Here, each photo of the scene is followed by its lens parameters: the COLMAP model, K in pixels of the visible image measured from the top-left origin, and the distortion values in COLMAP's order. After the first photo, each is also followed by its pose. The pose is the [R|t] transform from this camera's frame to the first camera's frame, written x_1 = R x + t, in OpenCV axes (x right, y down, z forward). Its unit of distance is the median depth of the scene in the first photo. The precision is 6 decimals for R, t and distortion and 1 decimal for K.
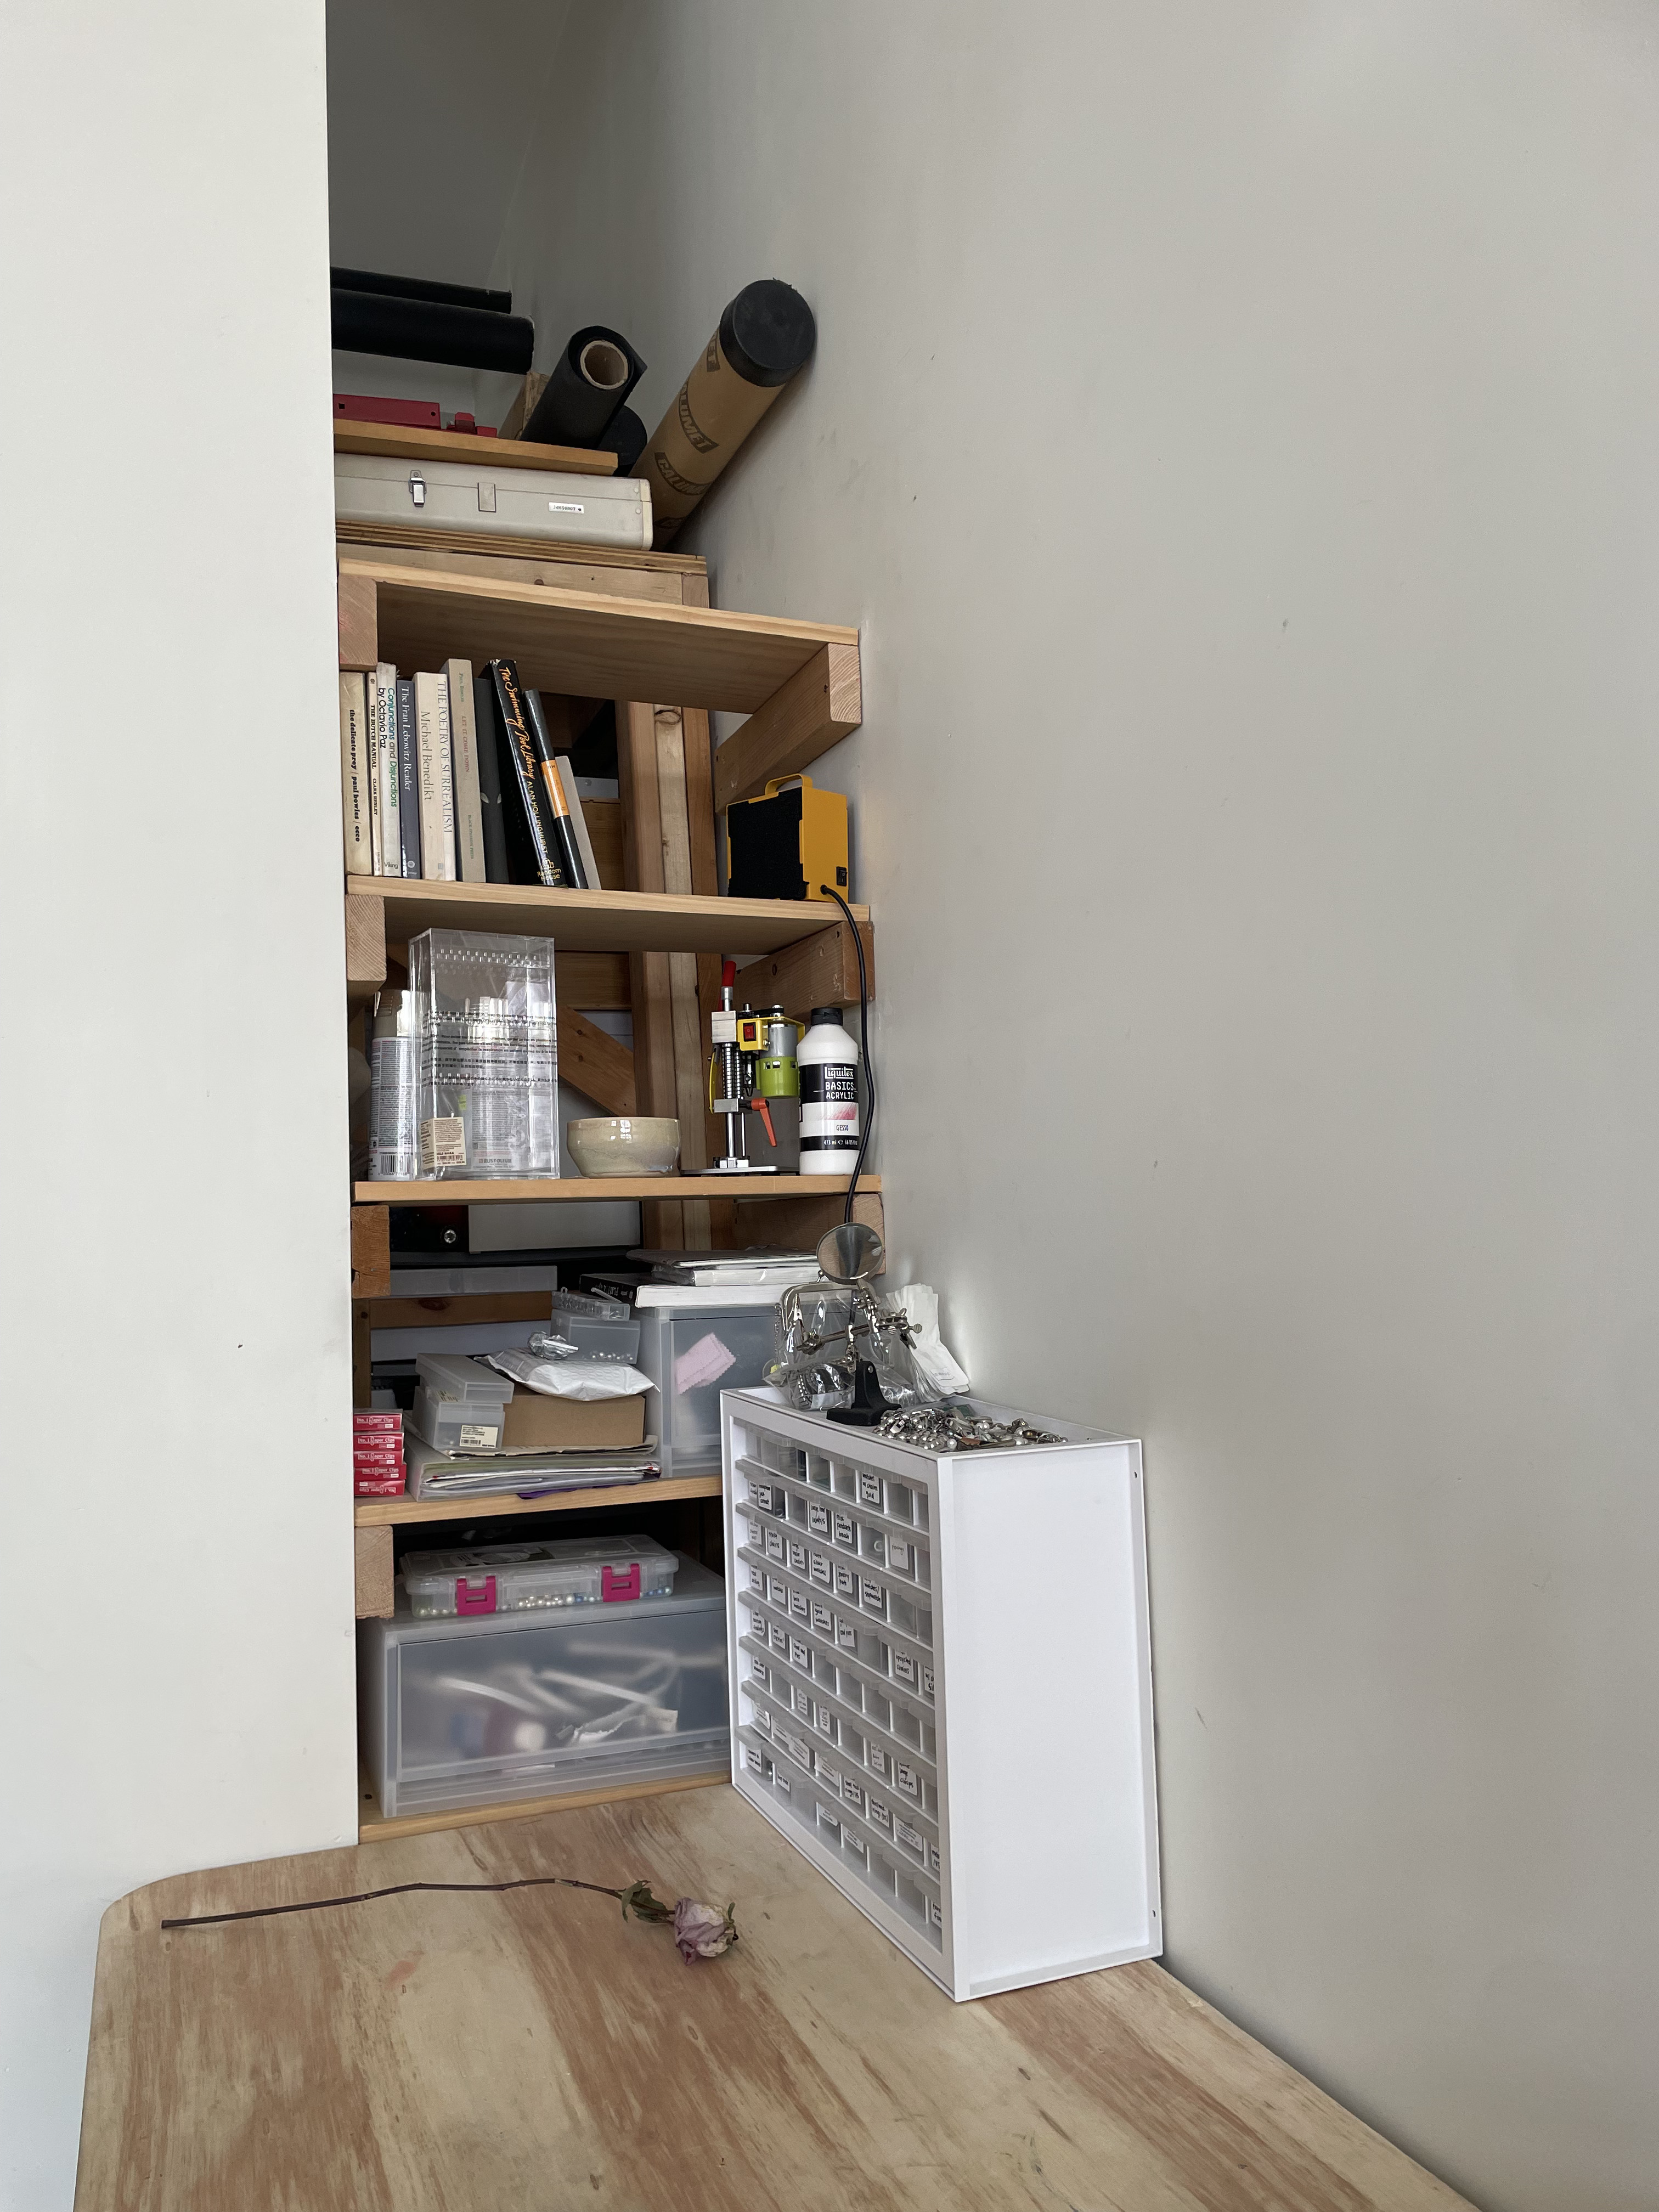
lens RADIAL K [[1657.8, 0, 829.5], [0, 1657.8, 1106.0], [0, 0, 1]] dist [0.102177, -0.156649]
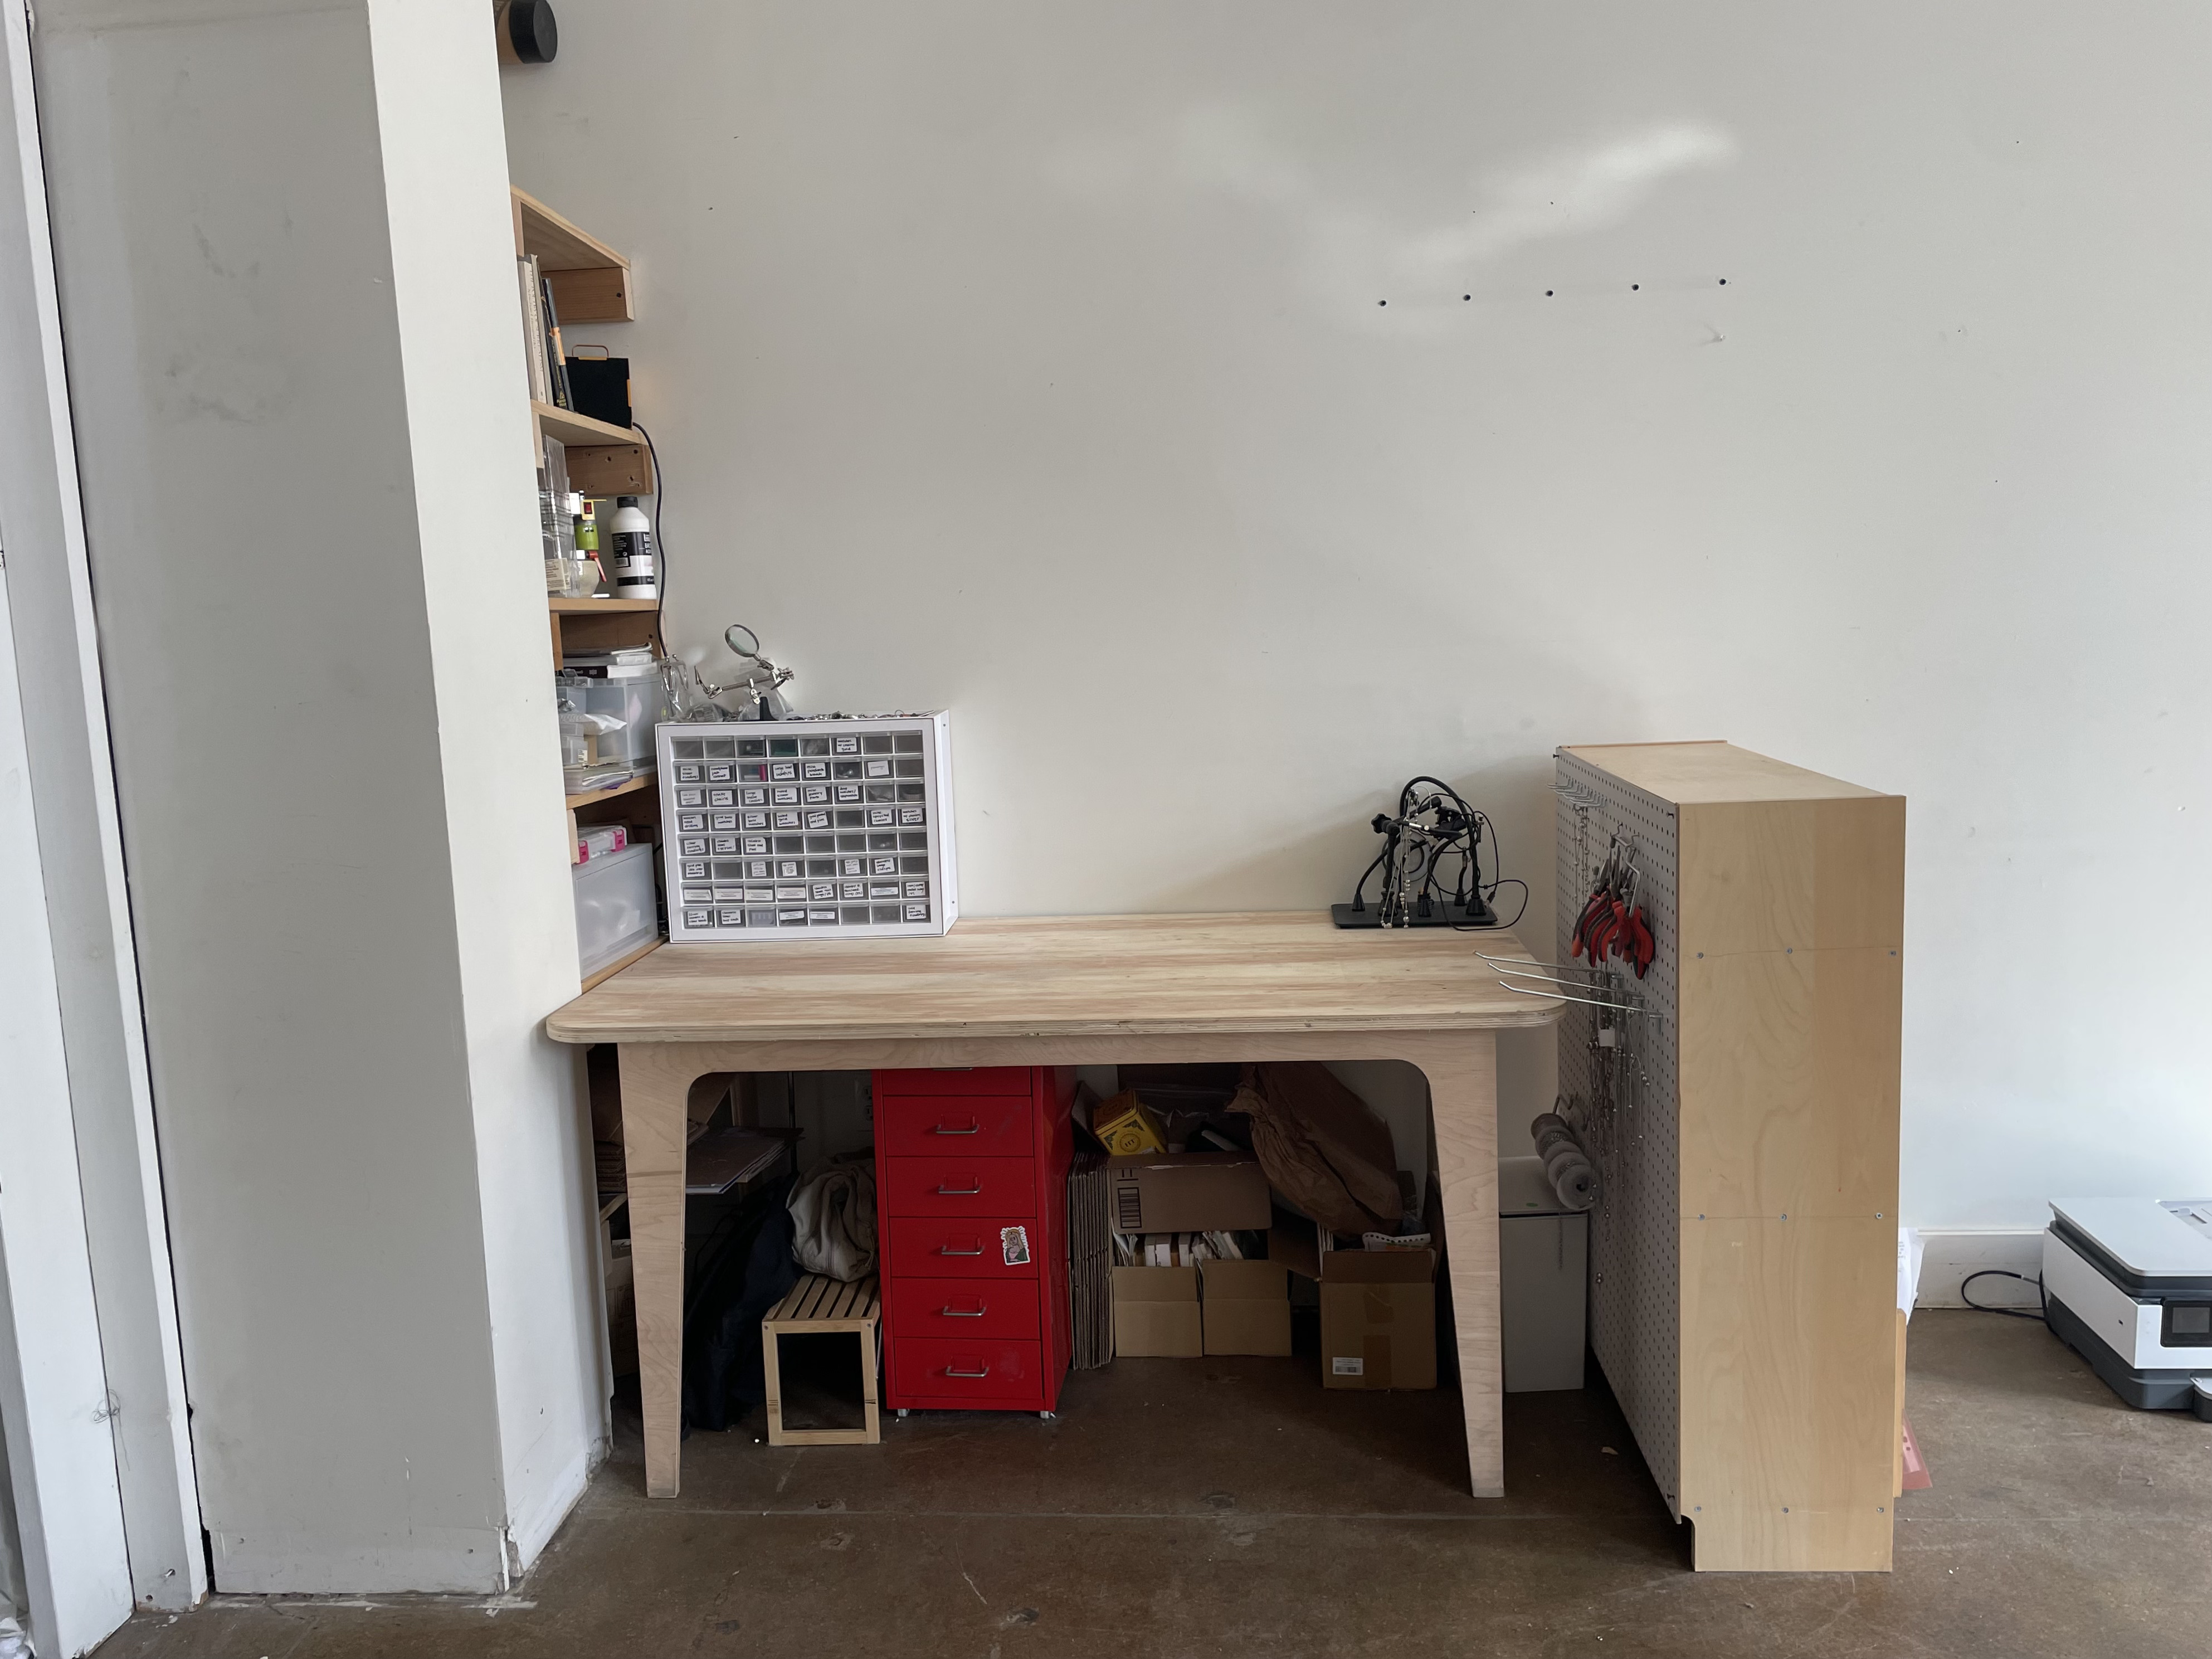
lens RADIAL K [[1657.9, 0, 1129.4], [0, 1657.9, 814.0], [0, 0, 1]] dist [0.102177, -0.156649]
pose [[0.414130, -0.105269, 0.904110, -1.424147], [-0.019928, 0.992003, 0.124631, 0.038170], [-0.910000, -0.069631, 0.408720, -0.155050]]
